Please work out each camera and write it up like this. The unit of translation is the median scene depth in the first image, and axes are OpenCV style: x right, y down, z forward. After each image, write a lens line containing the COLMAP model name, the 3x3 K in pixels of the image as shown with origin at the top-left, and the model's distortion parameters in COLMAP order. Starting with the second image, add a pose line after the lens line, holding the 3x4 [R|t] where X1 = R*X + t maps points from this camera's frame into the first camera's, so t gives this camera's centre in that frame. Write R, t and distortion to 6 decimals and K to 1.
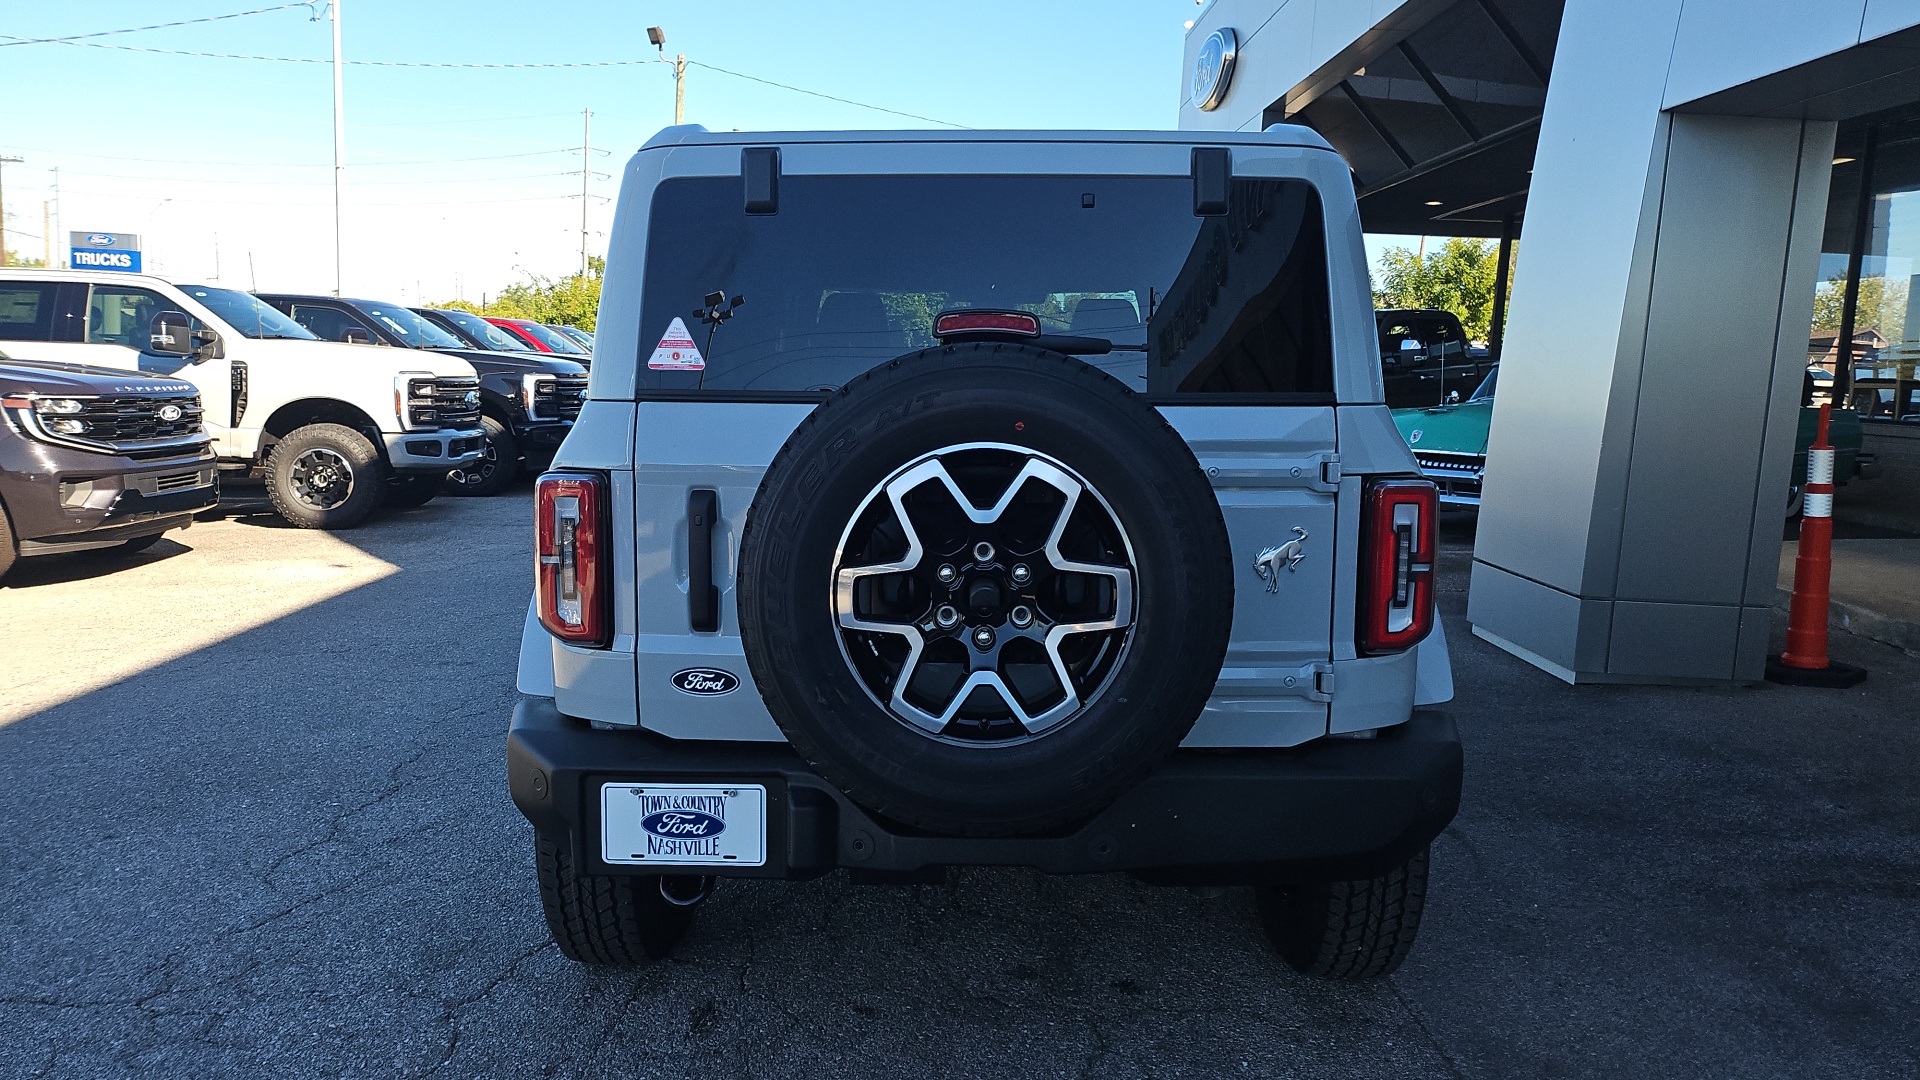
lens RADIAL K [[1347.0, 0, 969.6], [0, 1347.0, 536.8], [0, 0, 1]] dist [0.098262, -0.131093]
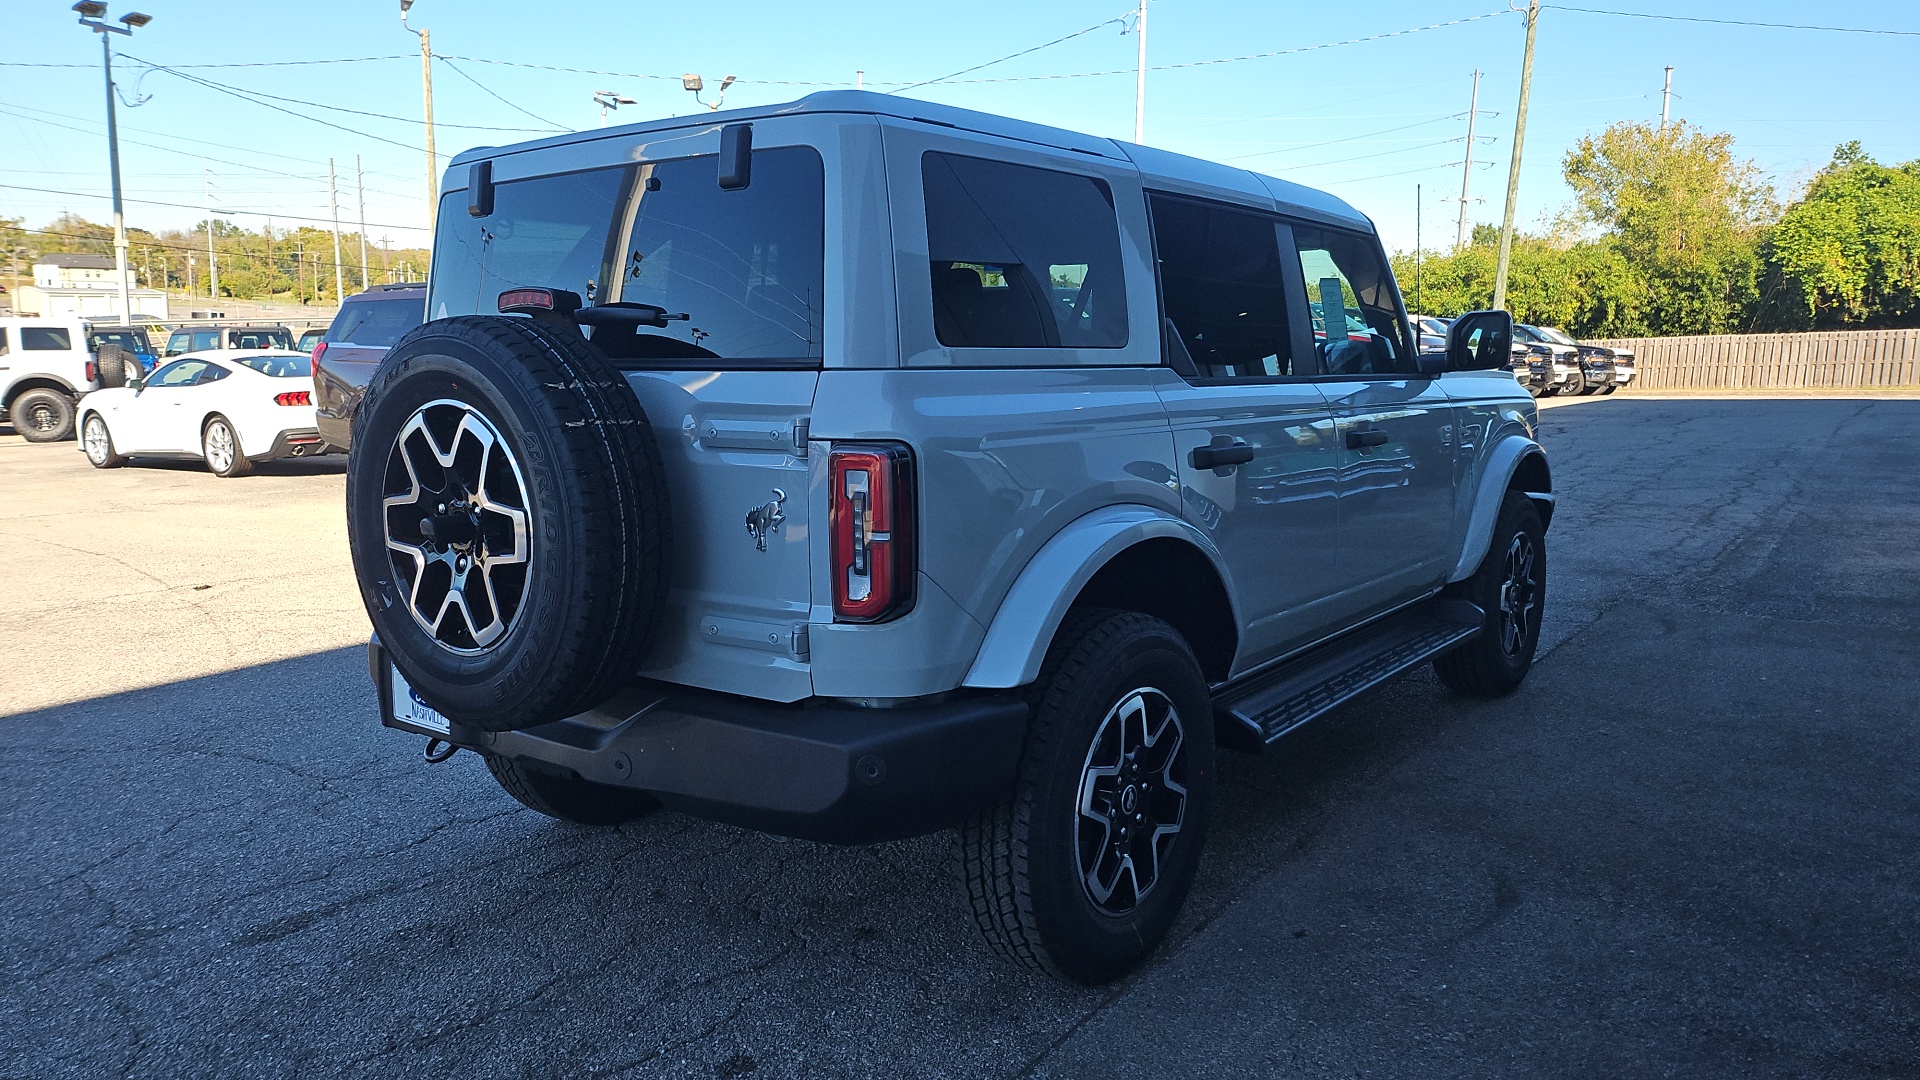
lens RADIAL K [[1370.0, 0, 960.0], [0, 1370.0, 540.0], [0, 0, 1]] dist [0.081069, -0.105075]
pose [[0.801907, 0.066845, -0.593698, 1.042752], [-0.056761, 0.997750, 0.035670, -0.014196], [0.594747, 0.005095, 0.803897, 0.260850]]
